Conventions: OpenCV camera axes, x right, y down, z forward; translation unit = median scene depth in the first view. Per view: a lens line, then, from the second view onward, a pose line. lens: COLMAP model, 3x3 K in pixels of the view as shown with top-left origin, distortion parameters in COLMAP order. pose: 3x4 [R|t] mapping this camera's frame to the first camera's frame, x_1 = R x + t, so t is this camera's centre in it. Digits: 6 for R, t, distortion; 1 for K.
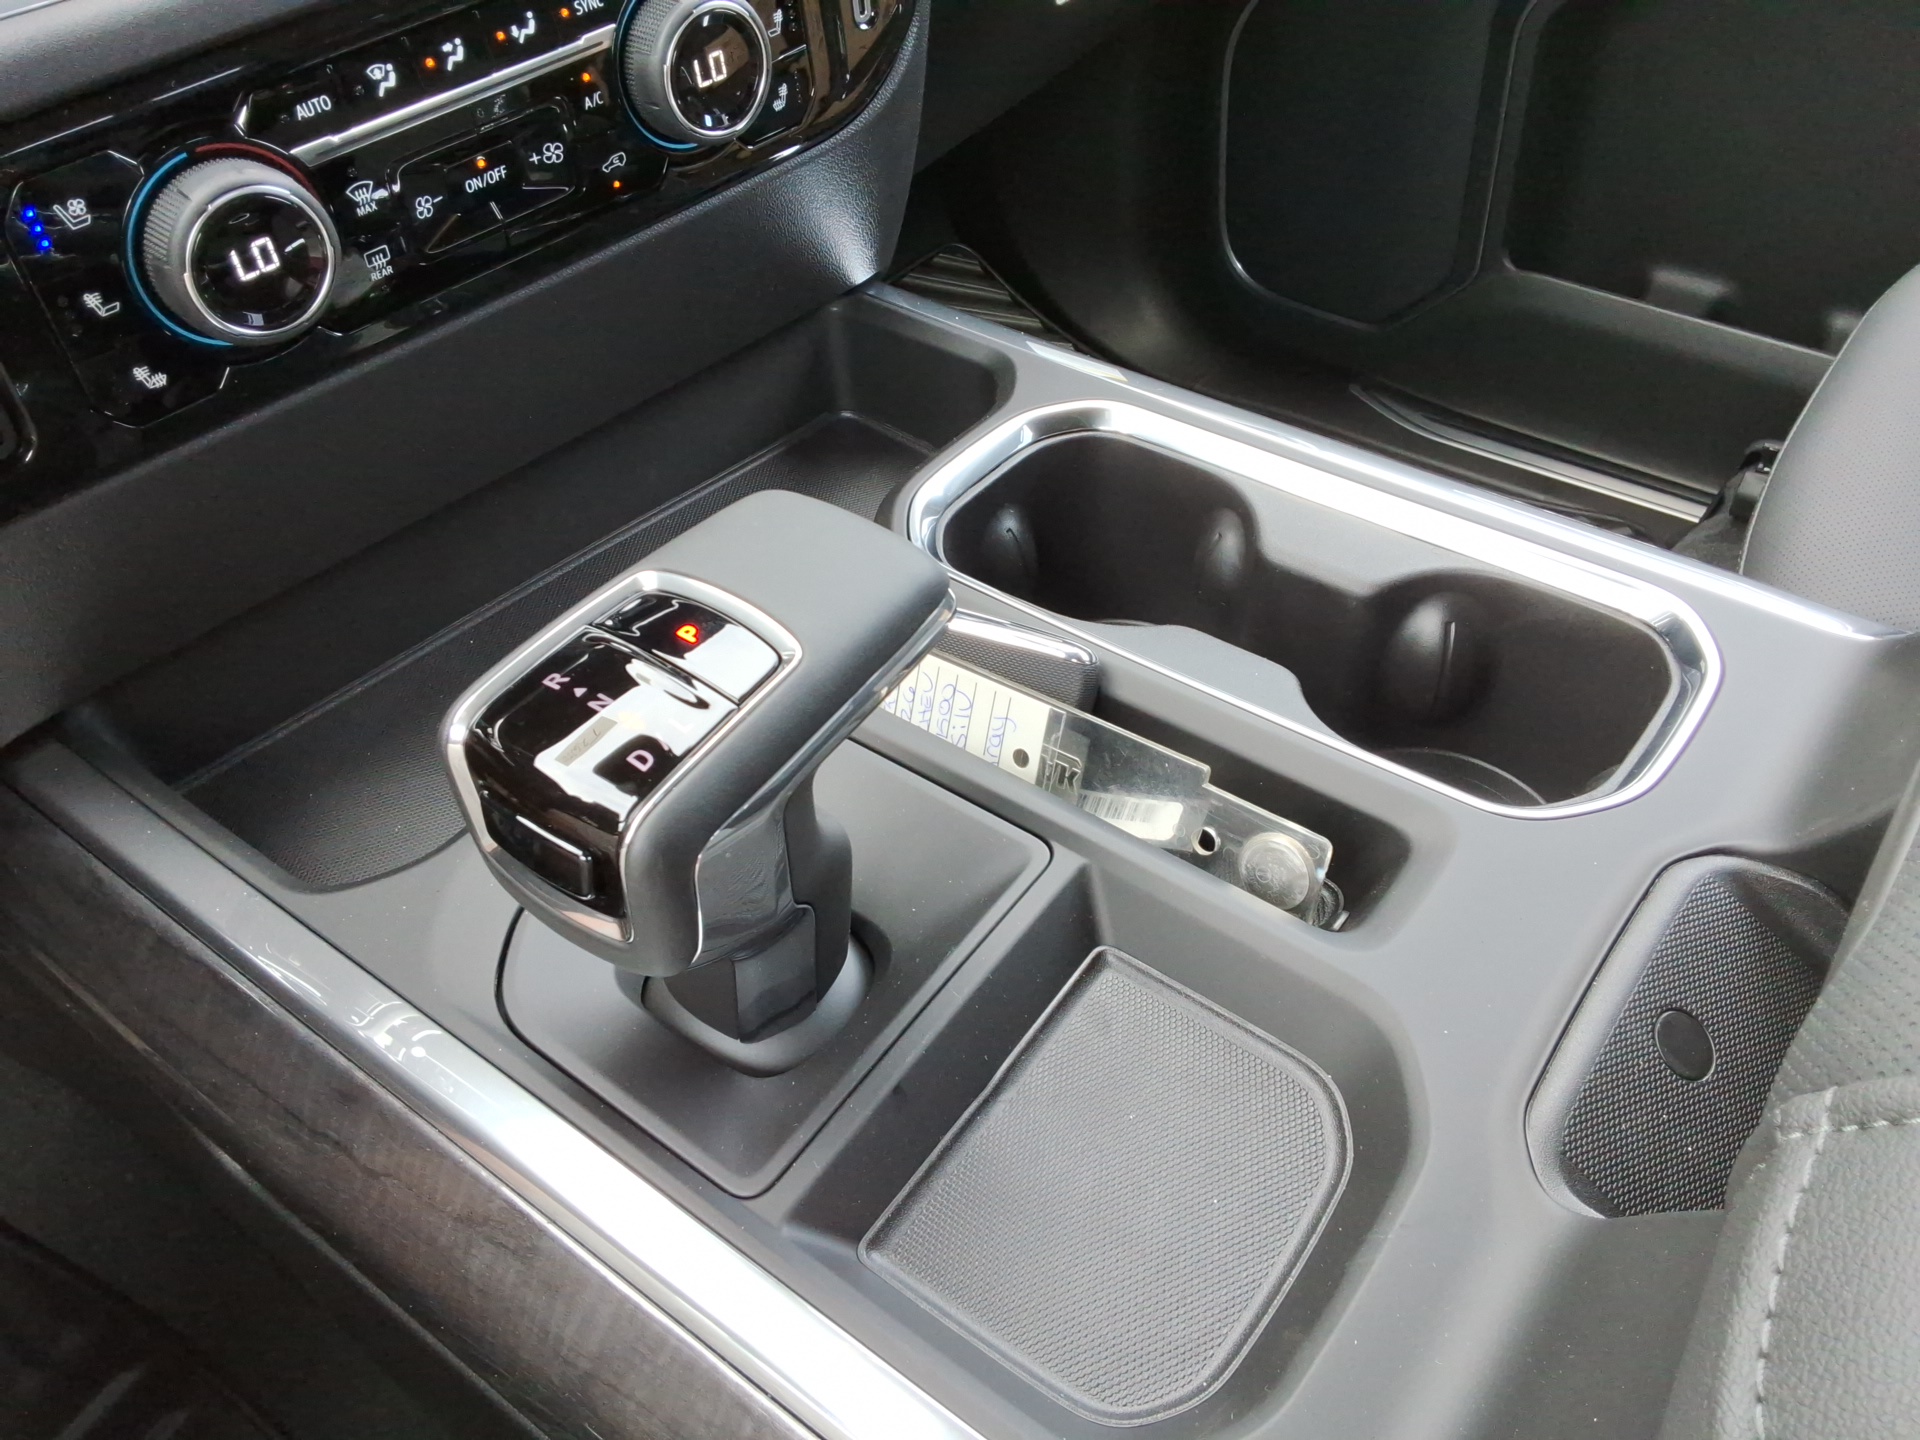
lens RADIAL K [[1550.5, 0, 966.0], [0, 1550.5, 689.1], [0, 0, 1]] dist [0.098026, -0.173209]
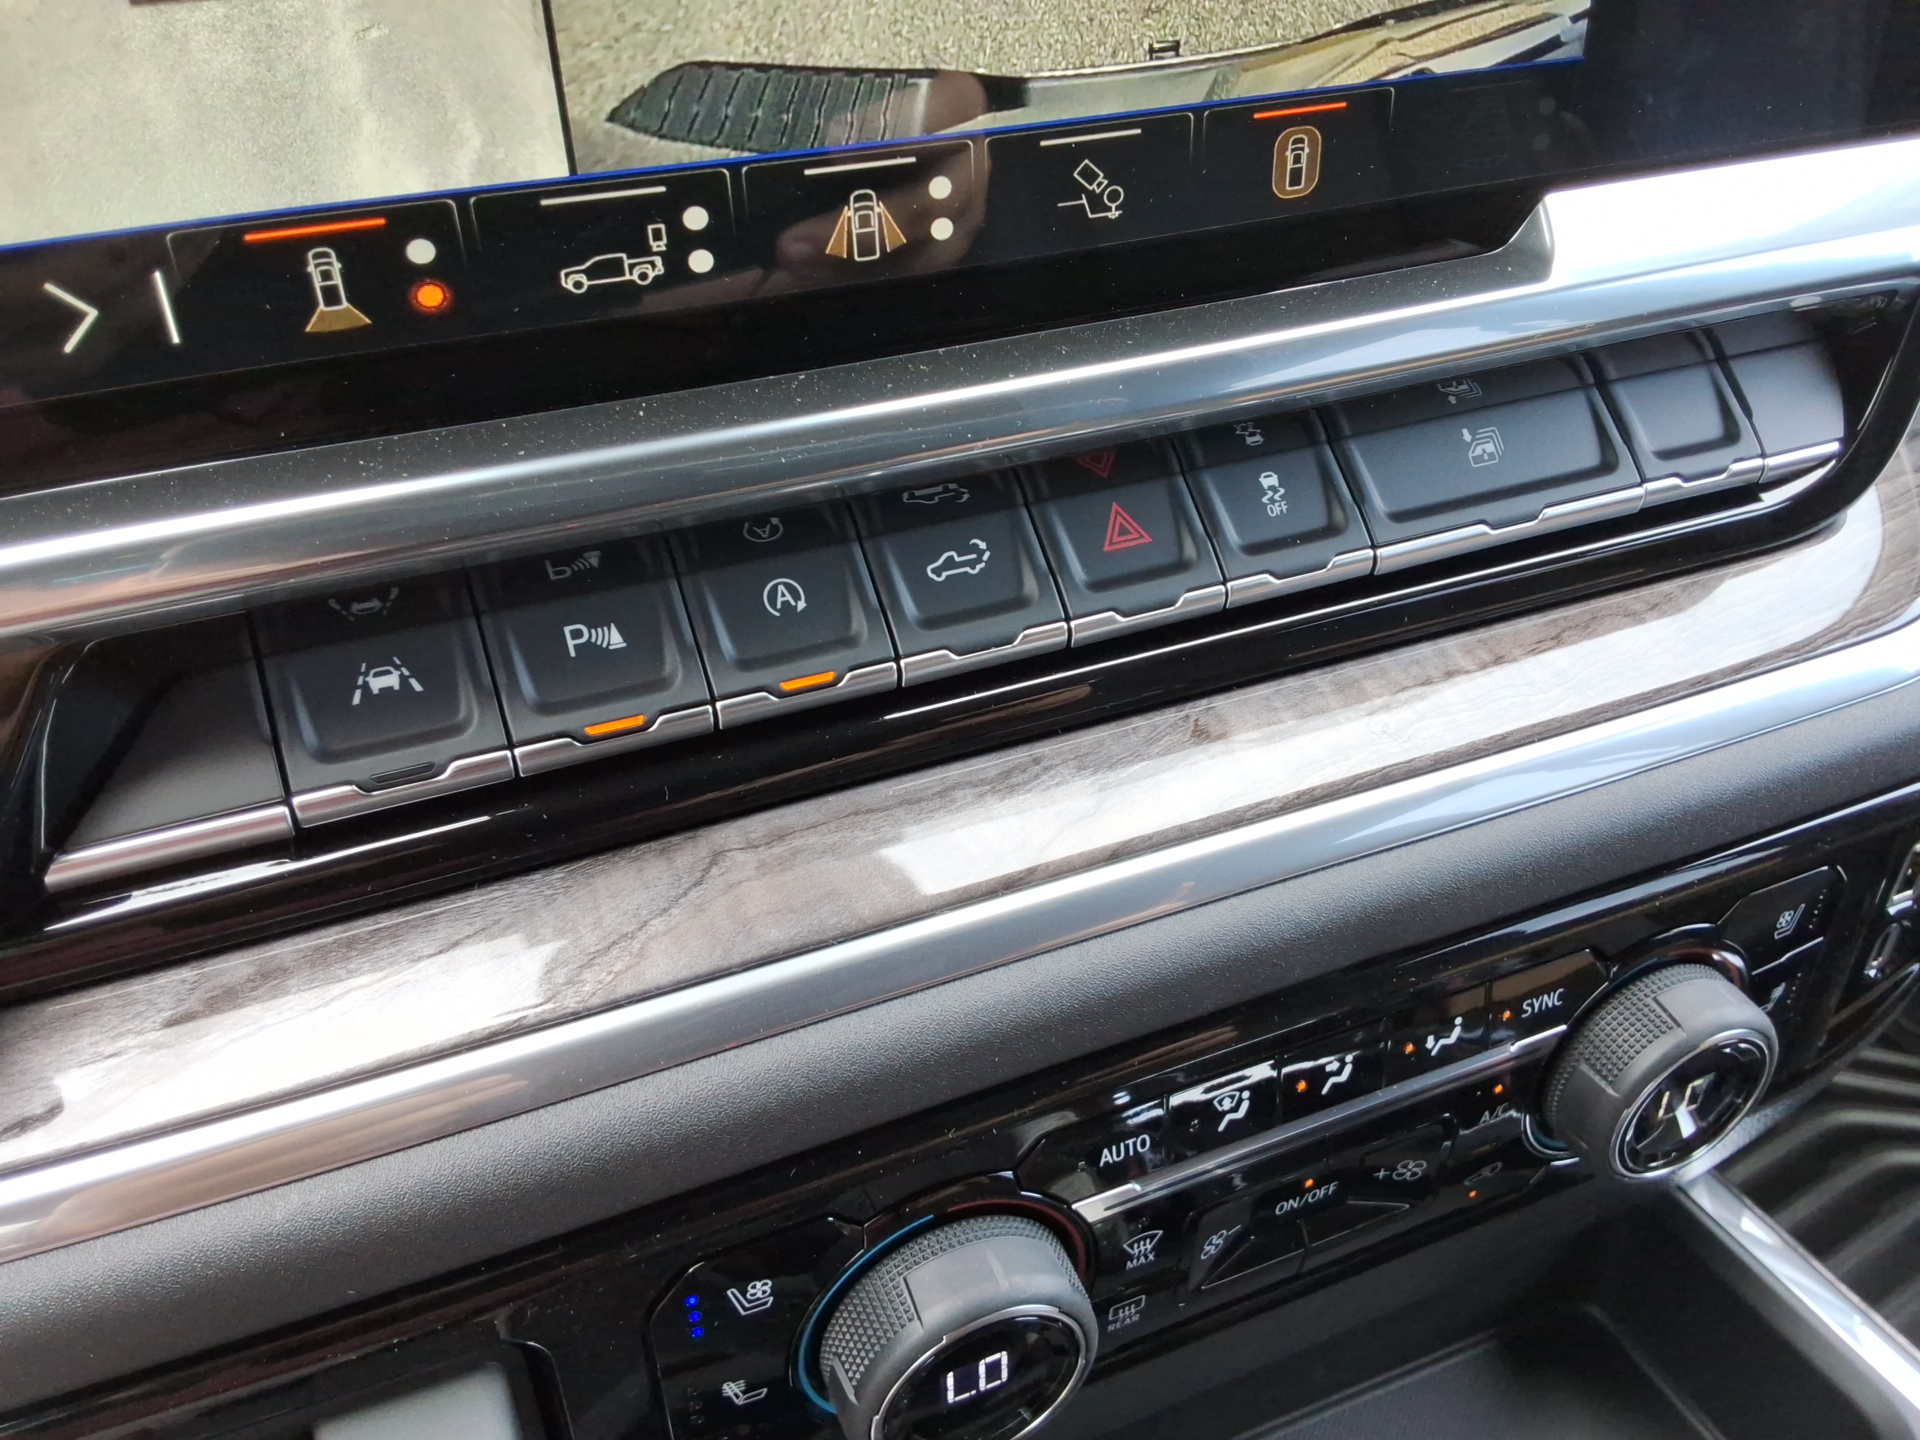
lens RADIAL K [[1560.2, 0, 969.9], [0, 1560.2, 698.3], [0, 0, 1]] dist [0.149754, -0.260545]
pose [[0.920459, 0.277033, -0.275696, -0.323467], [-0.310170, 0.946962, -0.084003, -0.442274], [0.237802, 0.162834, 0.957567, 0.304356]]
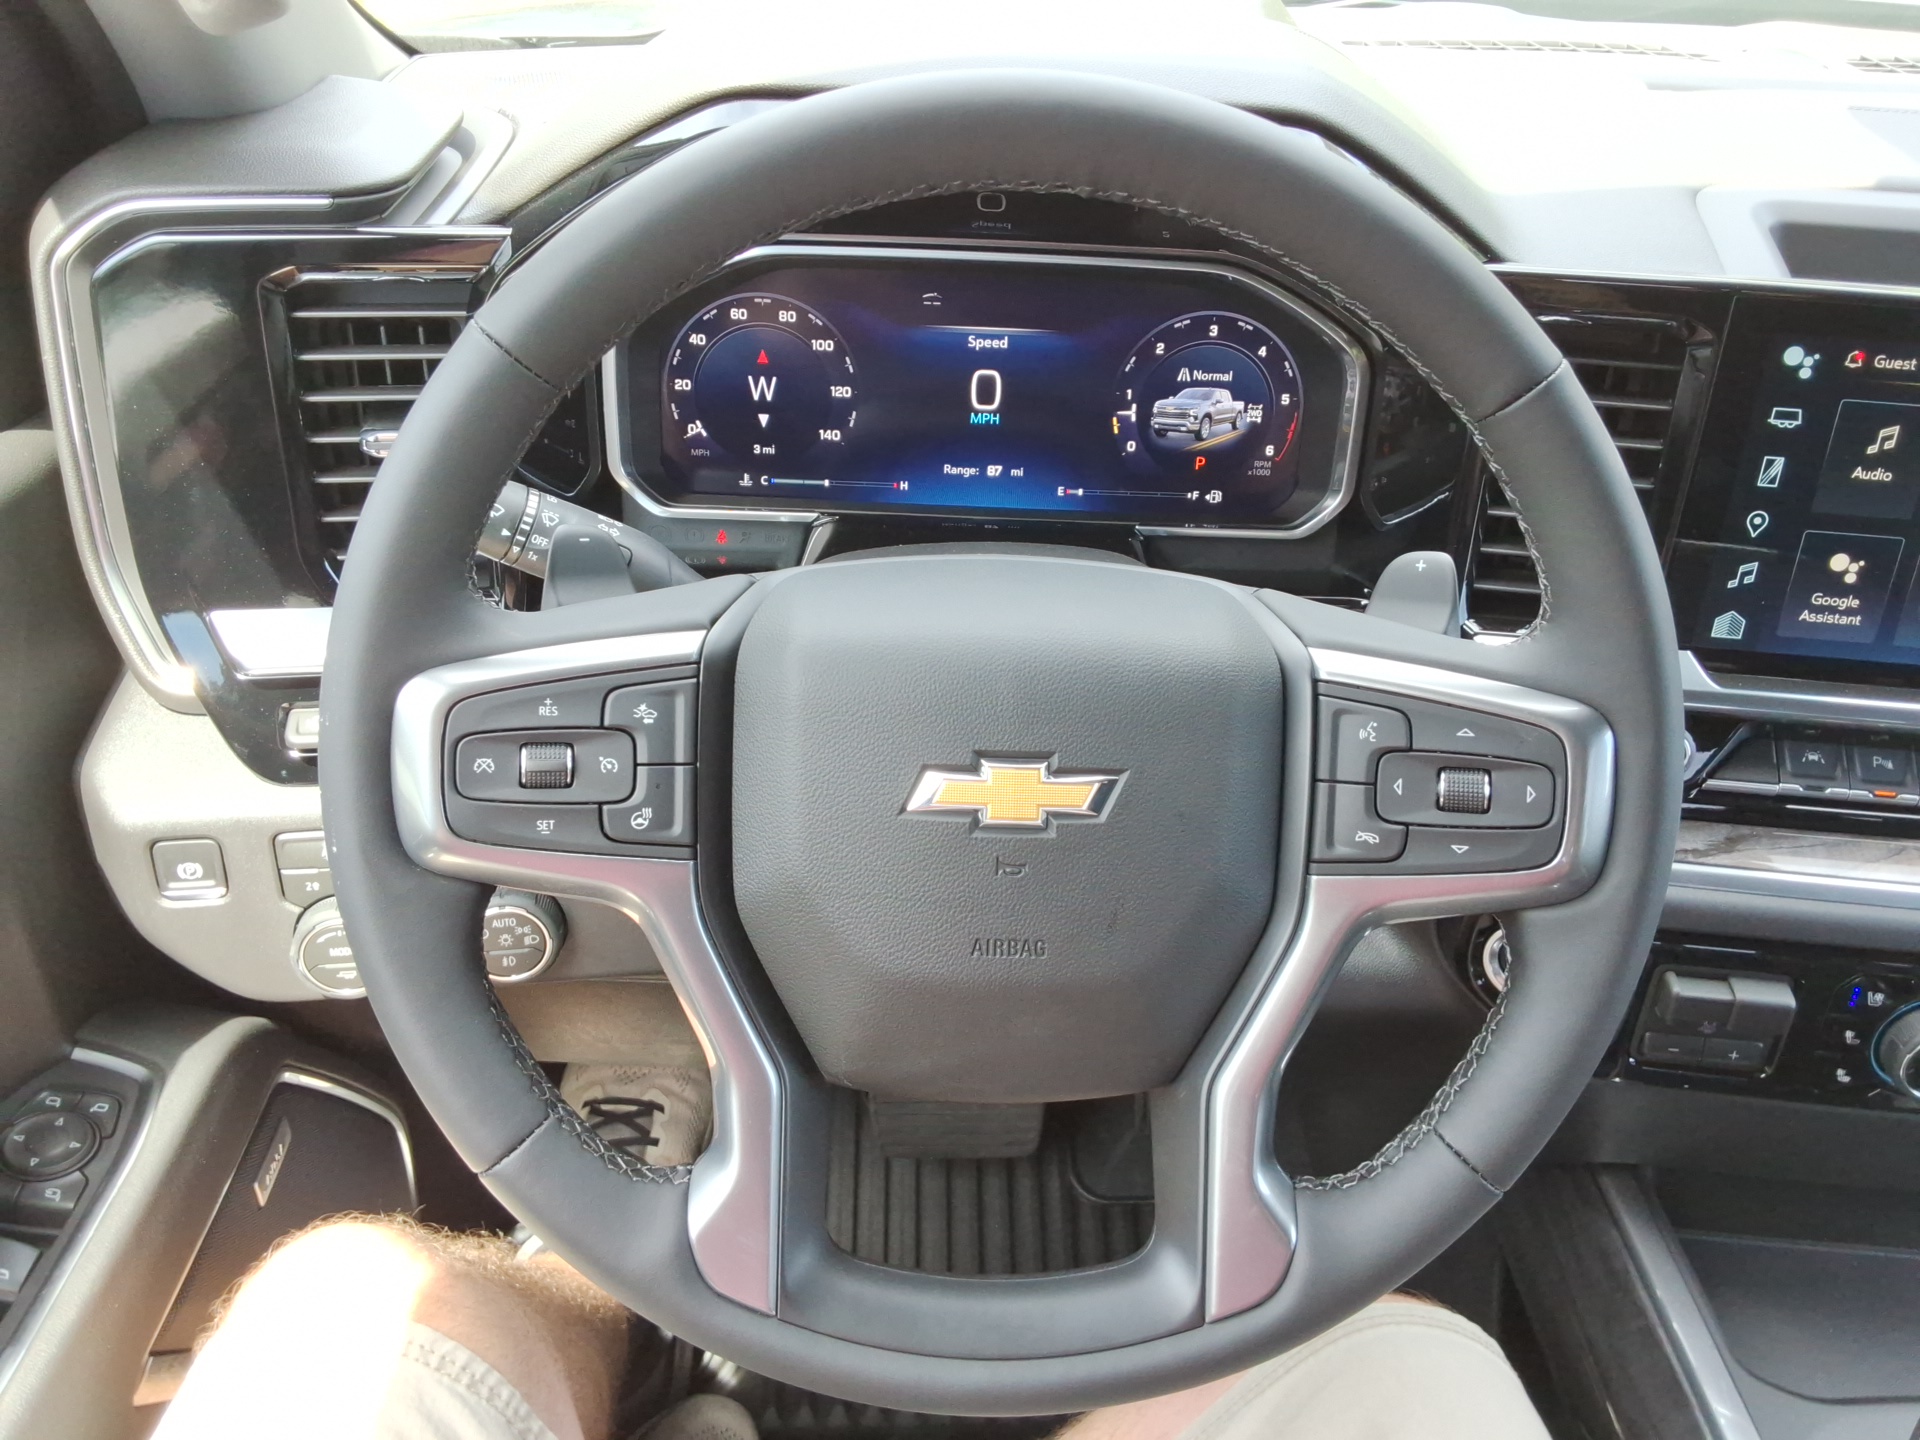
lens RADIAL K [[1560.2, 0, 969.9], [0, 1560.2, 698.3], [0, 0, 1]] dist [0.149754, -0.260545]
pose [[0.616971, 0.467043, -0.633418, -0.175748], [-0.594109, 0.804257, 0.014326, 0.017756], [0.516121, 0.367480, 0.773678, -0.989149]]
